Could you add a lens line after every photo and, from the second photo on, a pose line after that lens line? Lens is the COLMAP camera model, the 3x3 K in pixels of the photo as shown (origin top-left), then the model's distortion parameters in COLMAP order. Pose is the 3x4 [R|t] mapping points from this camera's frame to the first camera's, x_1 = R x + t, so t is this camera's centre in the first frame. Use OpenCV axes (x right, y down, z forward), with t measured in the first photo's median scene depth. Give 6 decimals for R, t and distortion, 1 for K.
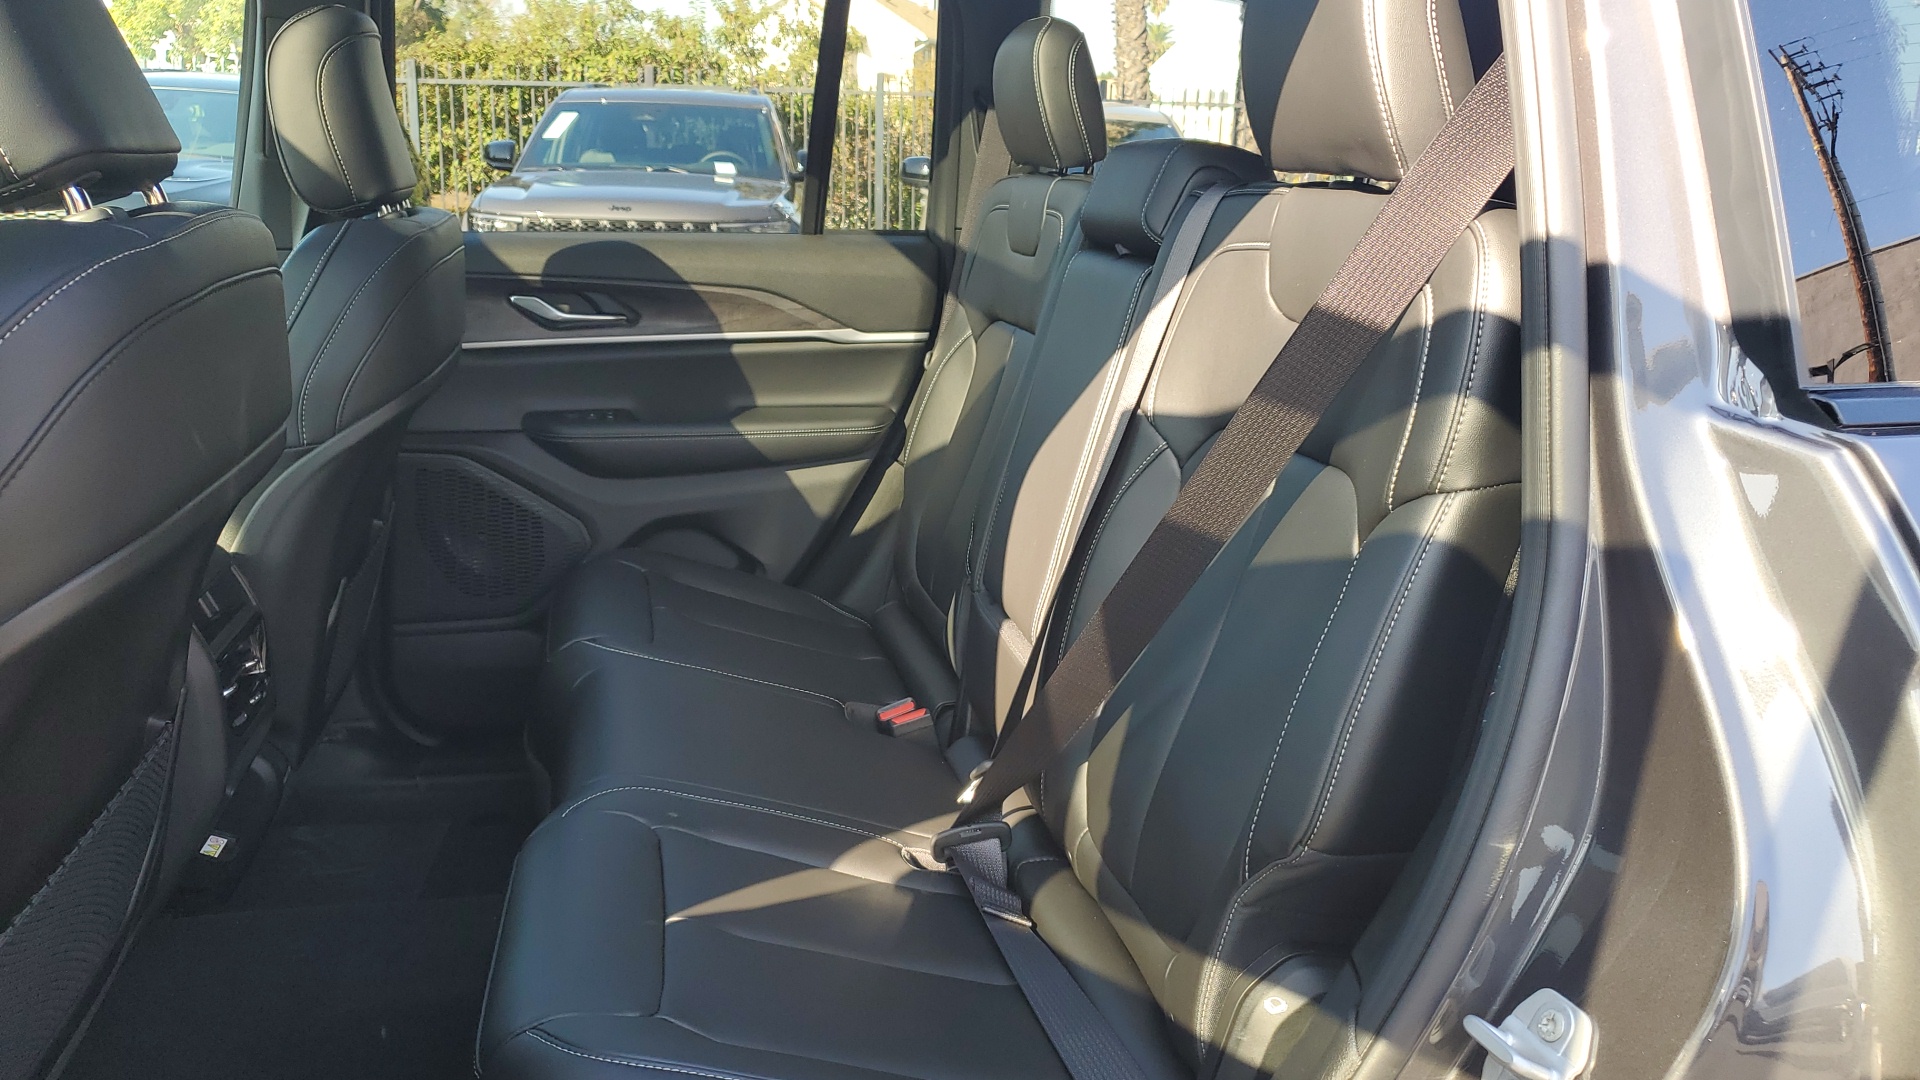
lens RADIAL K [[1528.1, 0, 956.1], [0, 1528.1, 556.9], [0, 0, 1]] dist [0.032895, -0.017167]
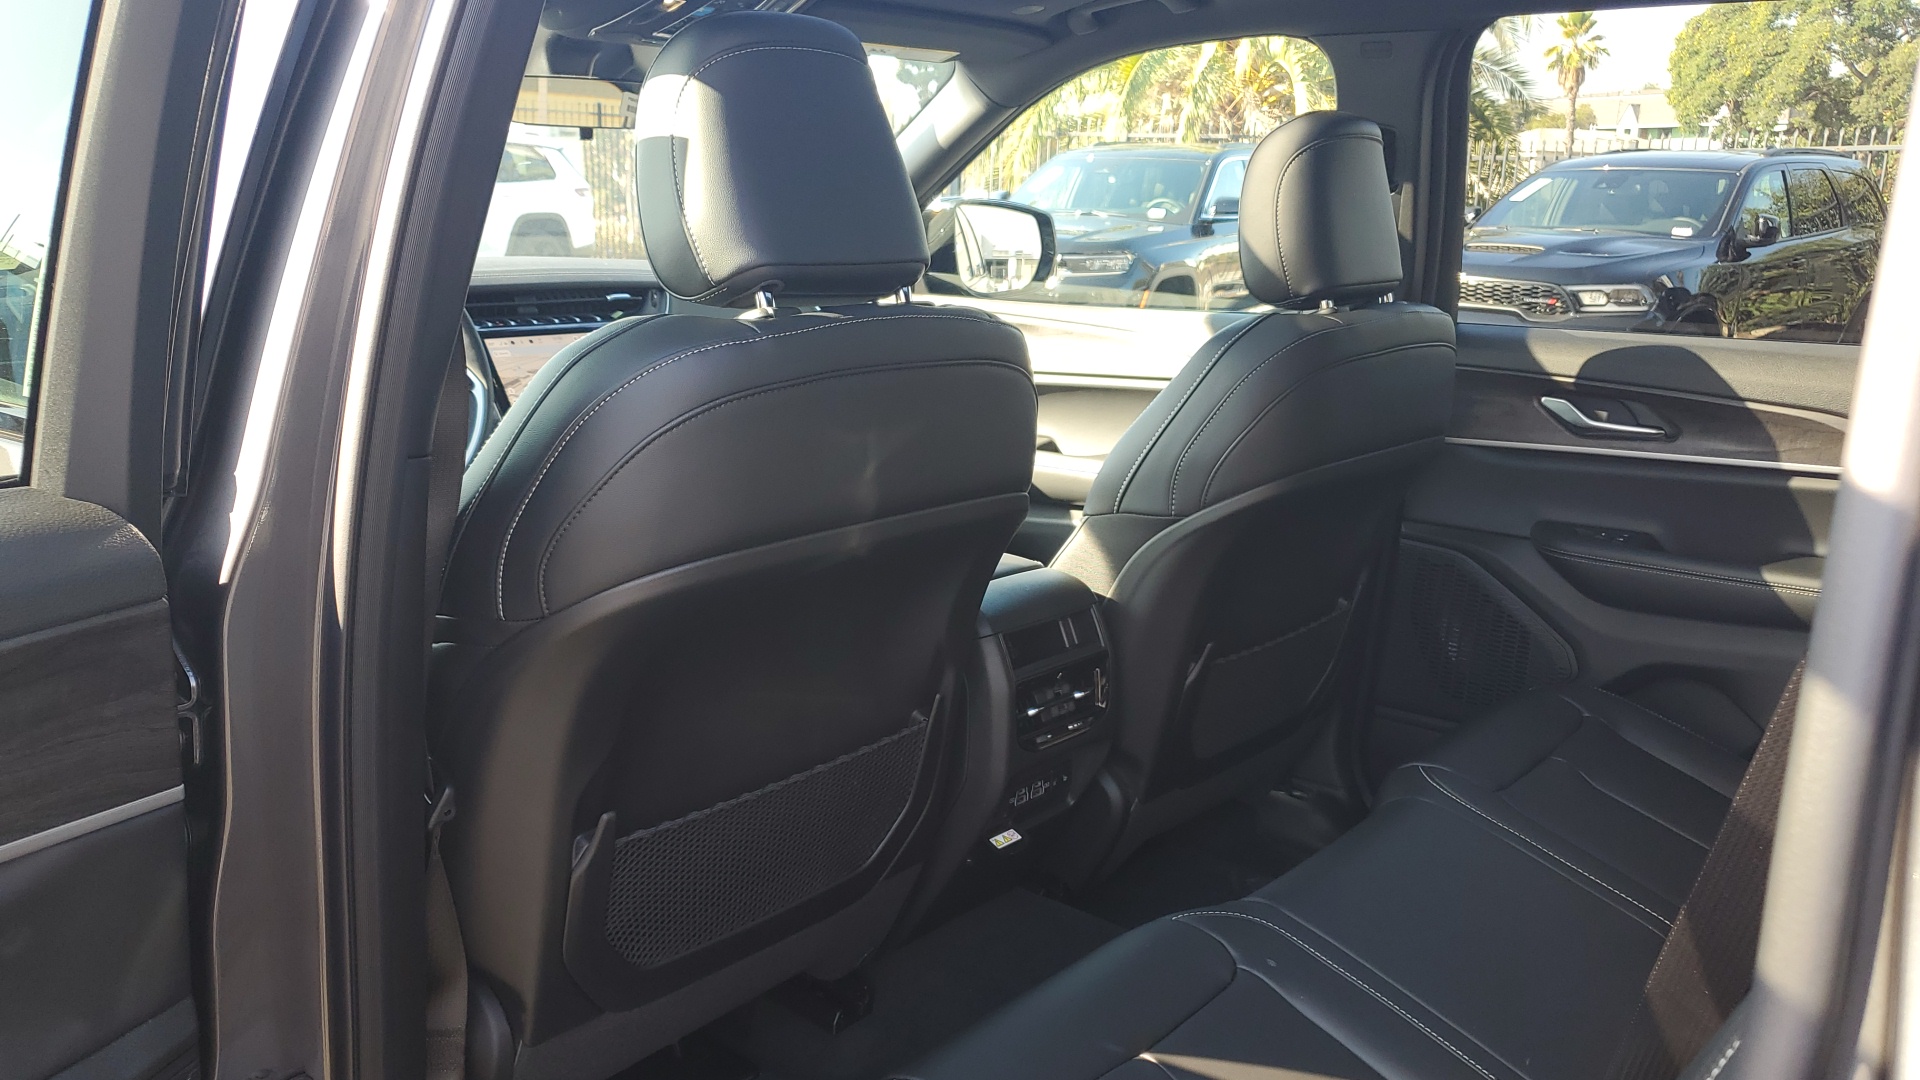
lens RADIAL K [[1528.1, 0, 964.0], [0, 1528.1, 534.2], [0, 0, 1]] dist [0.032895, -0.017167]
pose [[0.605128, 0.163049, -0.779253, 0.239541], [-0.206394, 0.977468, 0.044248, -0.054527], [0.768910, 0.134057, 0.625145, 0.144738]]
